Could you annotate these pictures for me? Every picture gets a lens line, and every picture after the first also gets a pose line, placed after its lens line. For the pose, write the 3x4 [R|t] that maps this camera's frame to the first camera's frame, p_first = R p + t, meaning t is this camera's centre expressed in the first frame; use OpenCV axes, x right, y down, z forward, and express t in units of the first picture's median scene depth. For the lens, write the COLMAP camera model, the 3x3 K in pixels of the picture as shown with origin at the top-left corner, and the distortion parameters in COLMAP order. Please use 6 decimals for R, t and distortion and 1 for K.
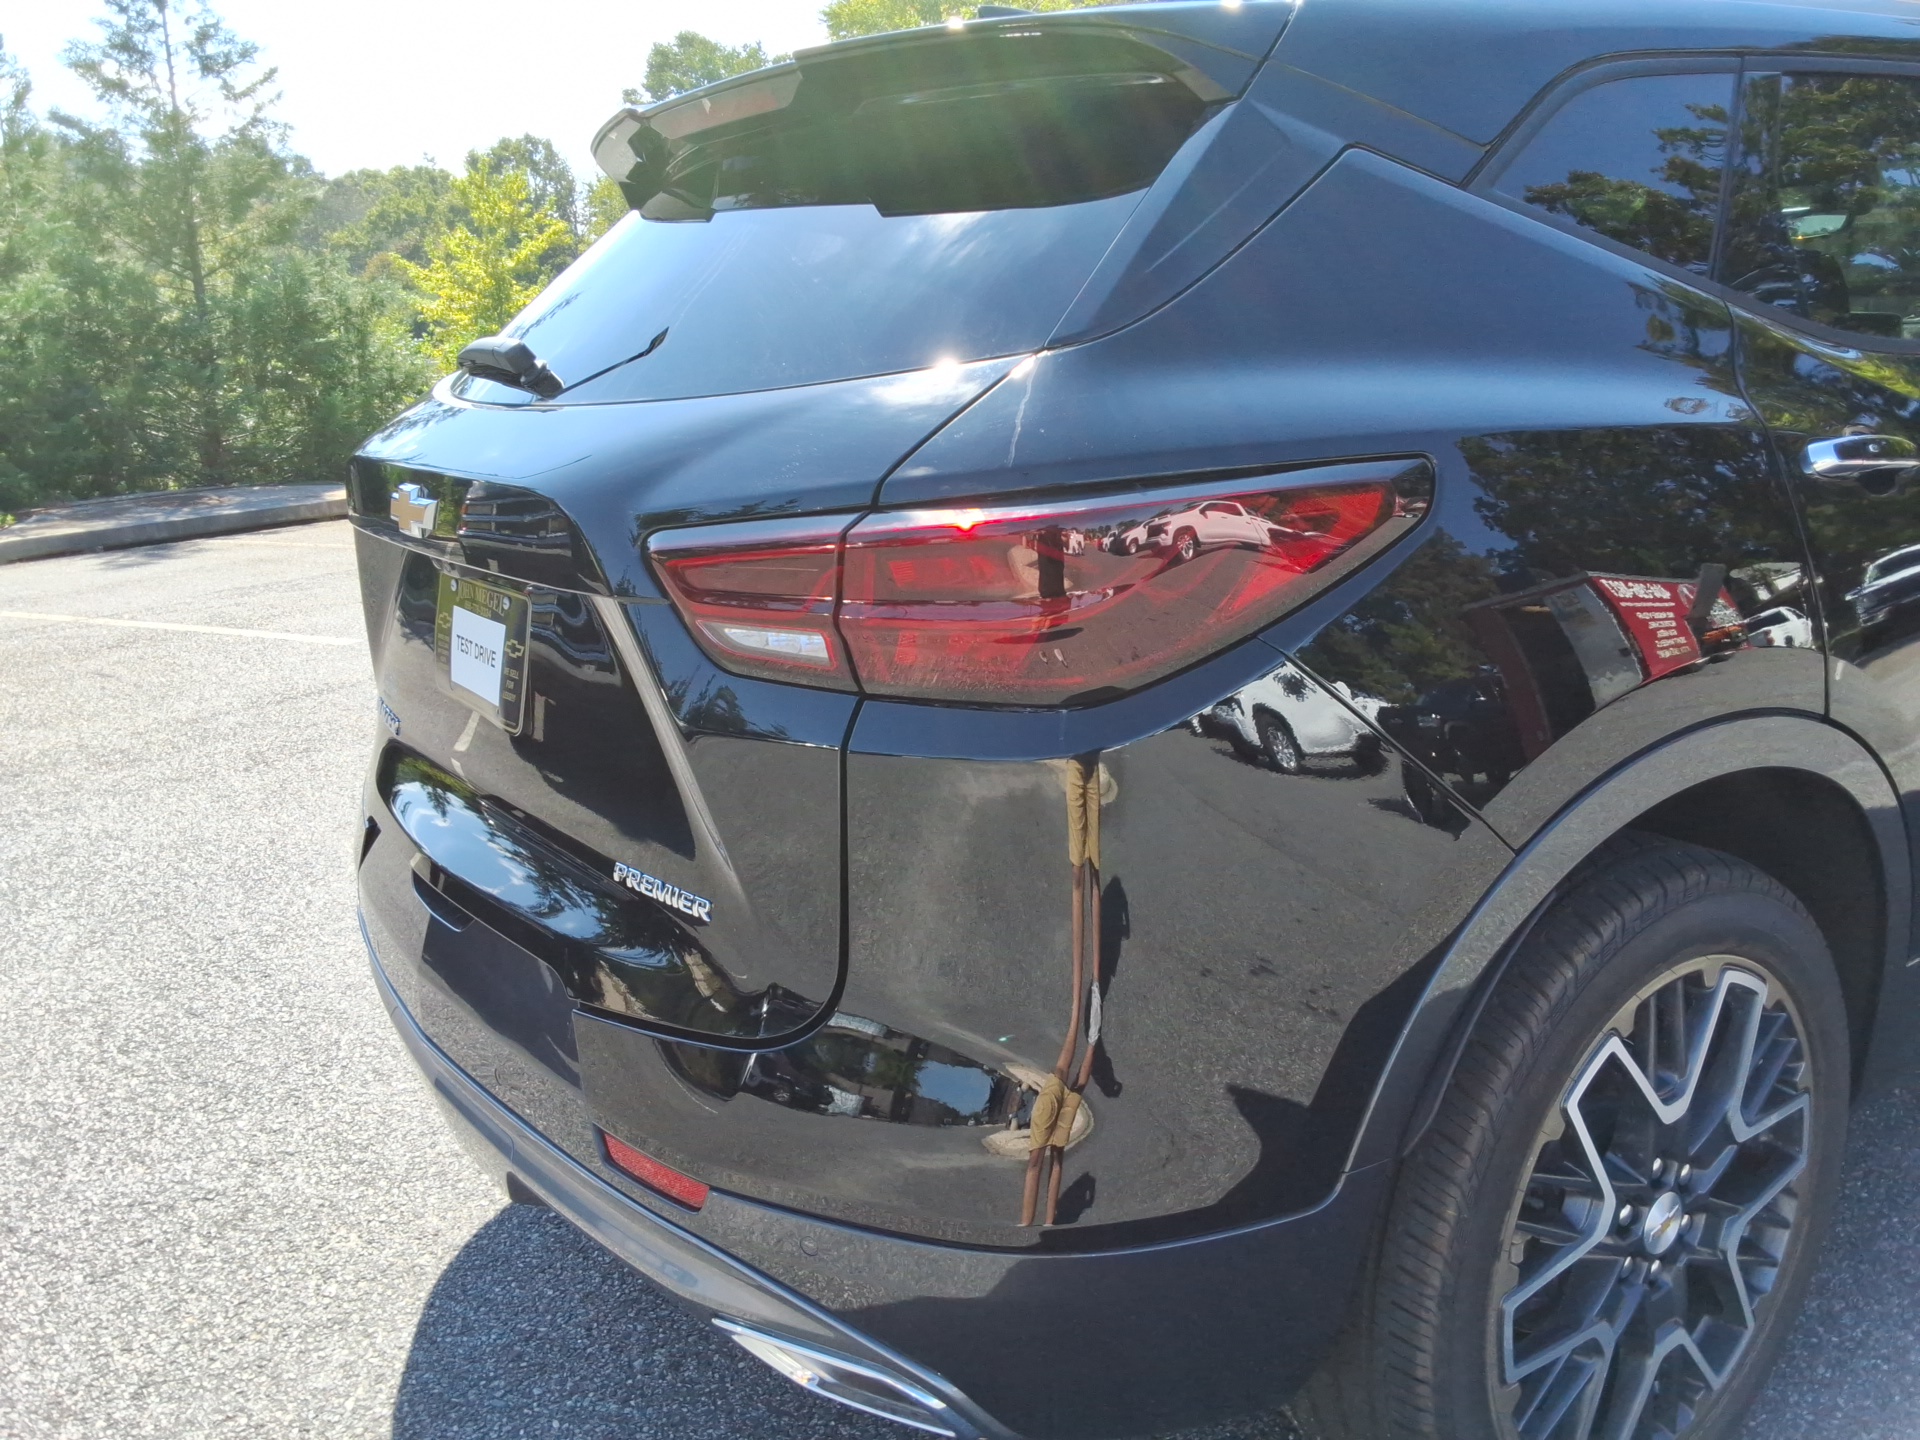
lens RADIAL K [[1544.0, 0, 962.7], [0, 1544.0, 689.8], [0, 0, 1]] dist [0.122388, -0.223518]
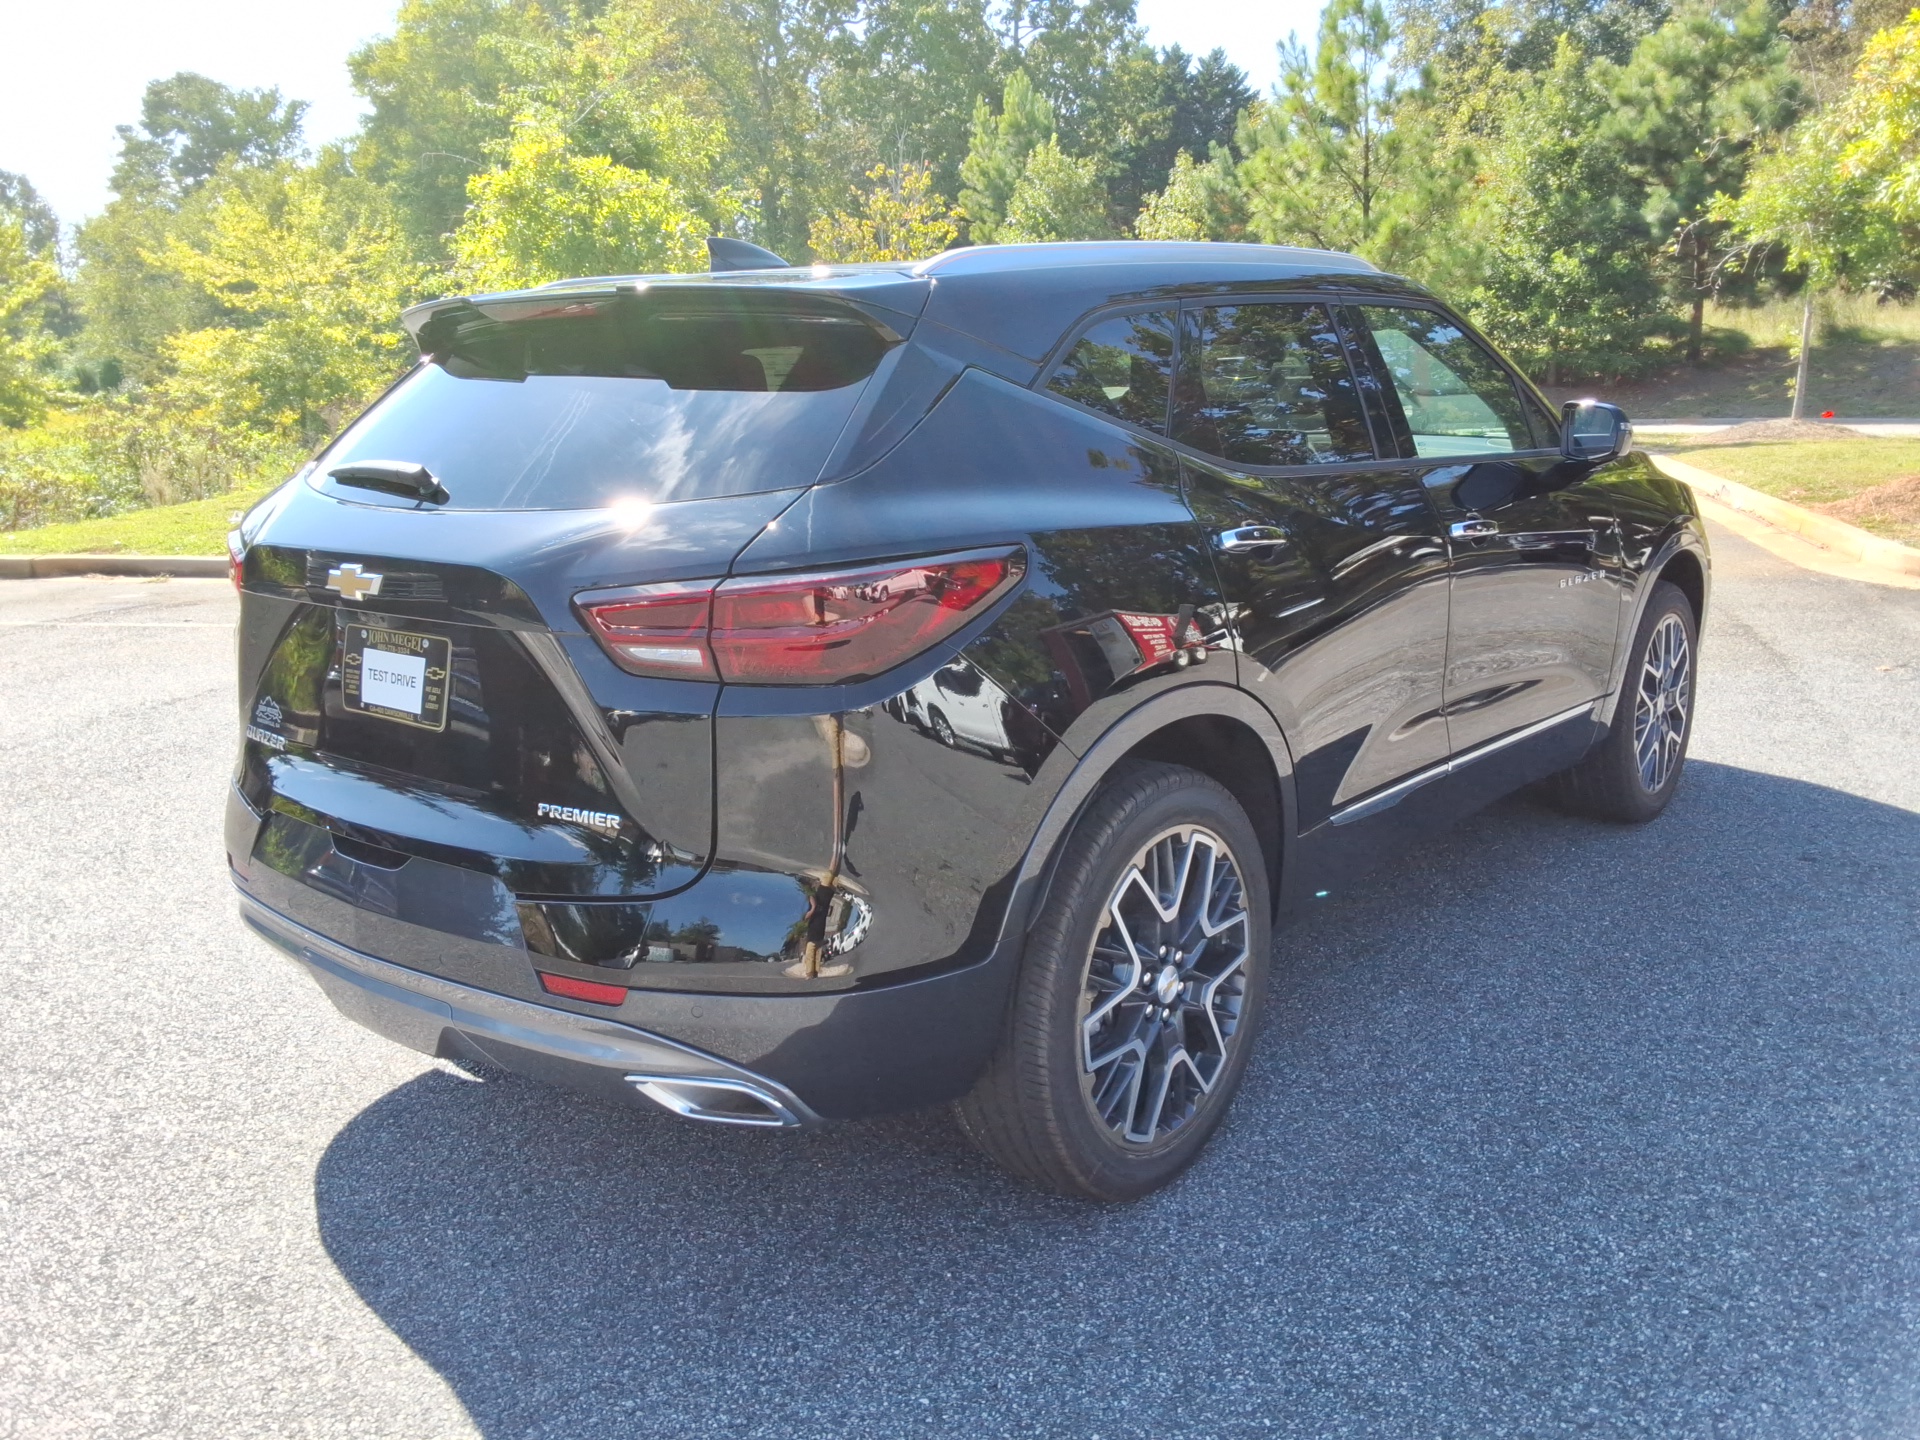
lens RADIAL K [[1531.9, 0, 972.4], [0, 1531.9, 682.3], [0, 0, 1]] dist [0.120085, -0.196659]
pose [[0.959598, -0.034487, 0.279252, -0.220433], [0.046435, 0.998262, -0.036282, 0.061819], [-0.277515, 0.047784, 0.959532, -0.578291]]
